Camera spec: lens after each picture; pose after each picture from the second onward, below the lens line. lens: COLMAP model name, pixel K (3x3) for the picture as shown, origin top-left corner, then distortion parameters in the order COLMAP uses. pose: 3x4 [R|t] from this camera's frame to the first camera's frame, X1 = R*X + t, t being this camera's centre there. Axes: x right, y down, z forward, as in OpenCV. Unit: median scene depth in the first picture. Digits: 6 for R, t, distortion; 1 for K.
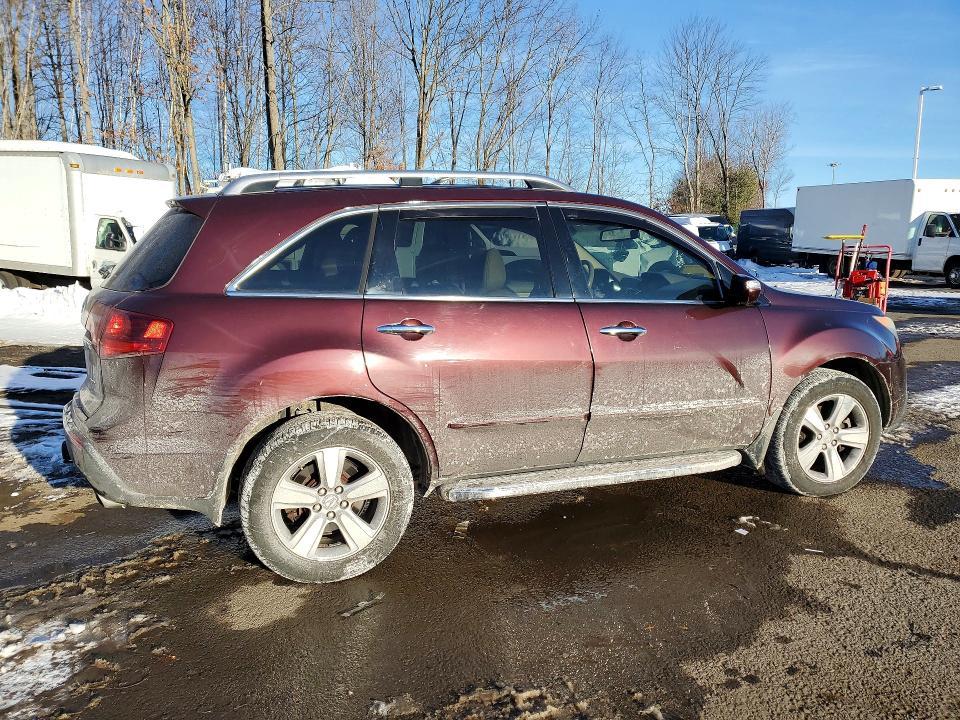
lens RADIAL K [[721.3, 0, 479.9], [0, 721.3, 330.3], [0, 0, 1]] dist [0.038045, -0.002633]
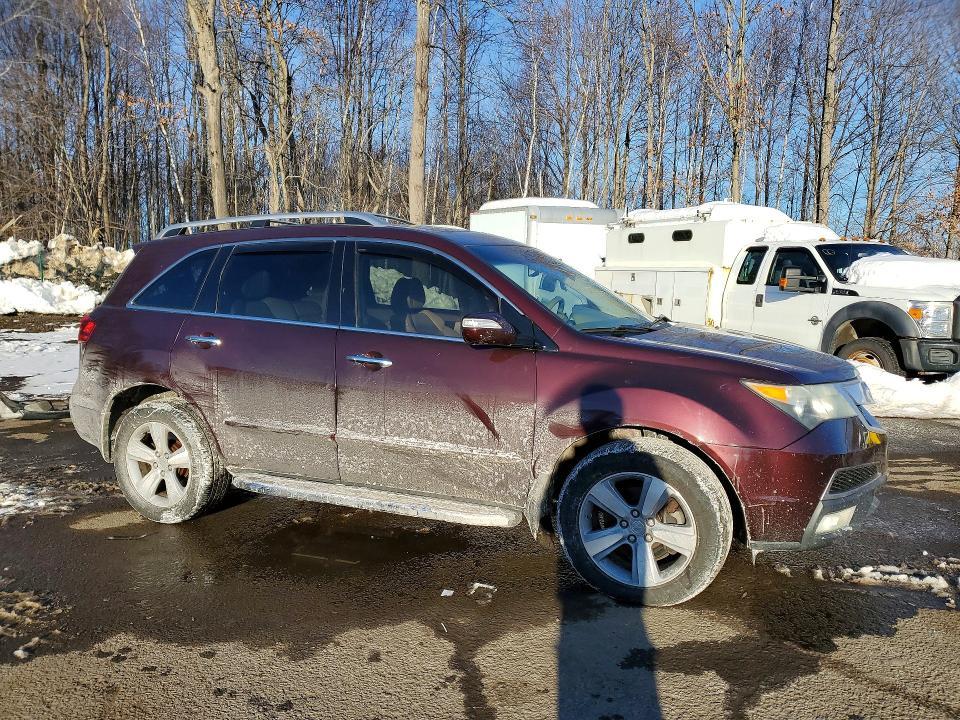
lens RADIAL K [[716.8, 0, 480.0], [0, 716.8, 360.0], [0, 0, 1]] dist [0.068350, -0.064112]
pose [[0.716994, 0.083227, -0.692093, 1.019436], [-0.091968, 0.995462, 0.024432, -0.038972], [0.690986, 0.046133, 0.721394, 0.375605]]
